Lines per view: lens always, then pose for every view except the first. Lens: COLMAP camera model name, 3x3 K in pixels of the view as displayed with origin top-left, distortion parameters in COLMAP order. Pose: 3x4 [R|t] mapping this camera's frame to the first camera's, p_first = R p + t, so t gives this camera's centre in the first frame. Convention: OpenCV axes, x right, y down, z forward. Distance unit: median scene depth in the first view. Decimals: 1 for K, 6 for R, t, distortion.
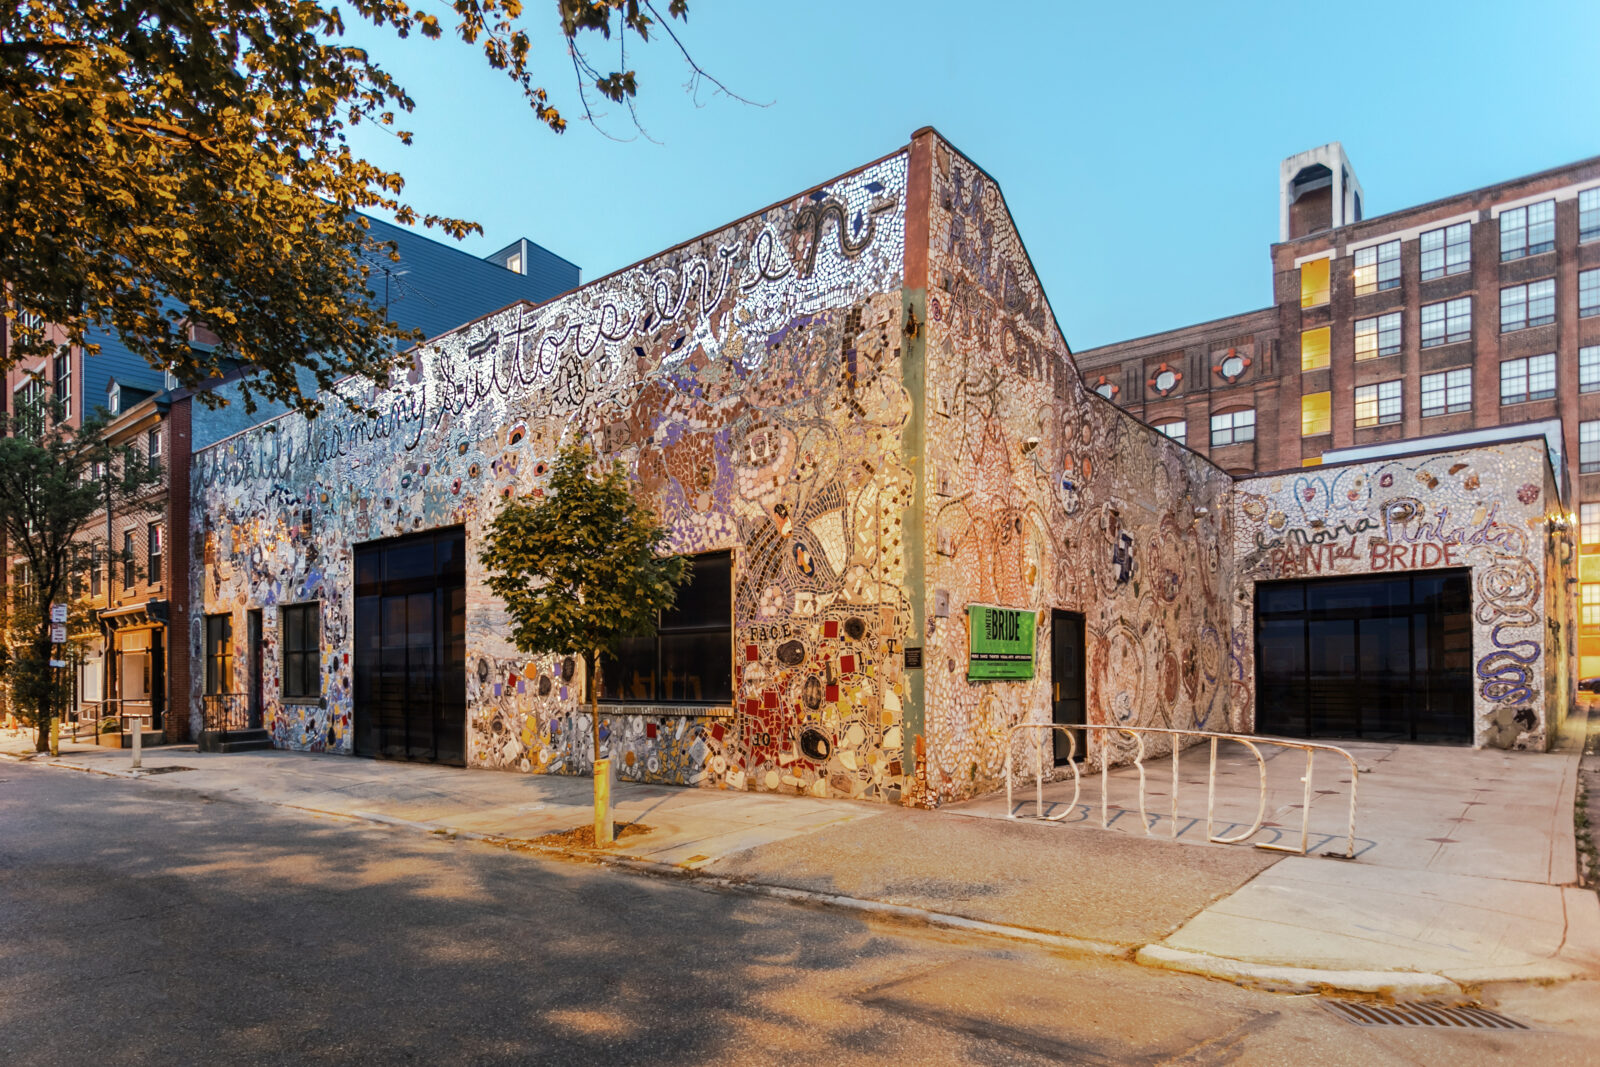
lens RADIAL K [[986.8, 0, 842.6], [0, 986.8, 672.2], [0, 0, 1]] dist [-0.003334, 0.004954]
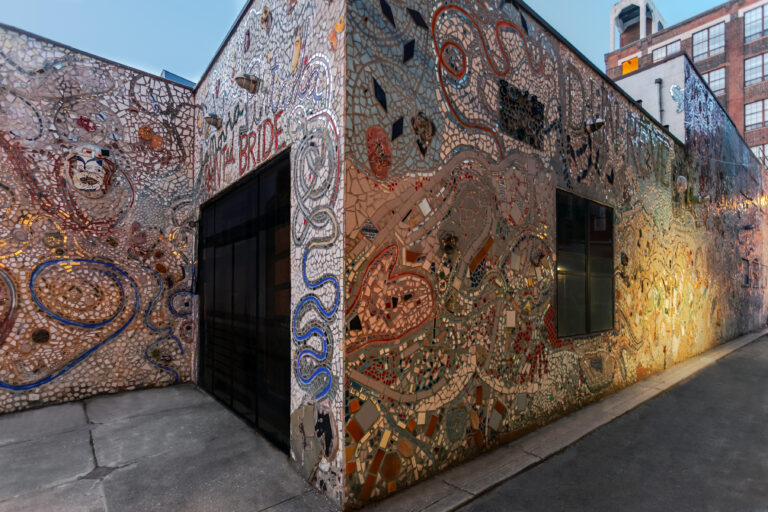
lens RADIAL K [[378.8, 0, 427.1], [0, 378.8, 287.2], [0, 0, 1]] dist [0.000093, 0.000781]
pose [[0.982201, 0.004274, -0.187786, 0.271670], [-0.004460, 0.999990, -0.000567, -0.009058], [0.187782, 0.001395, 0.982210, 0.286838]]
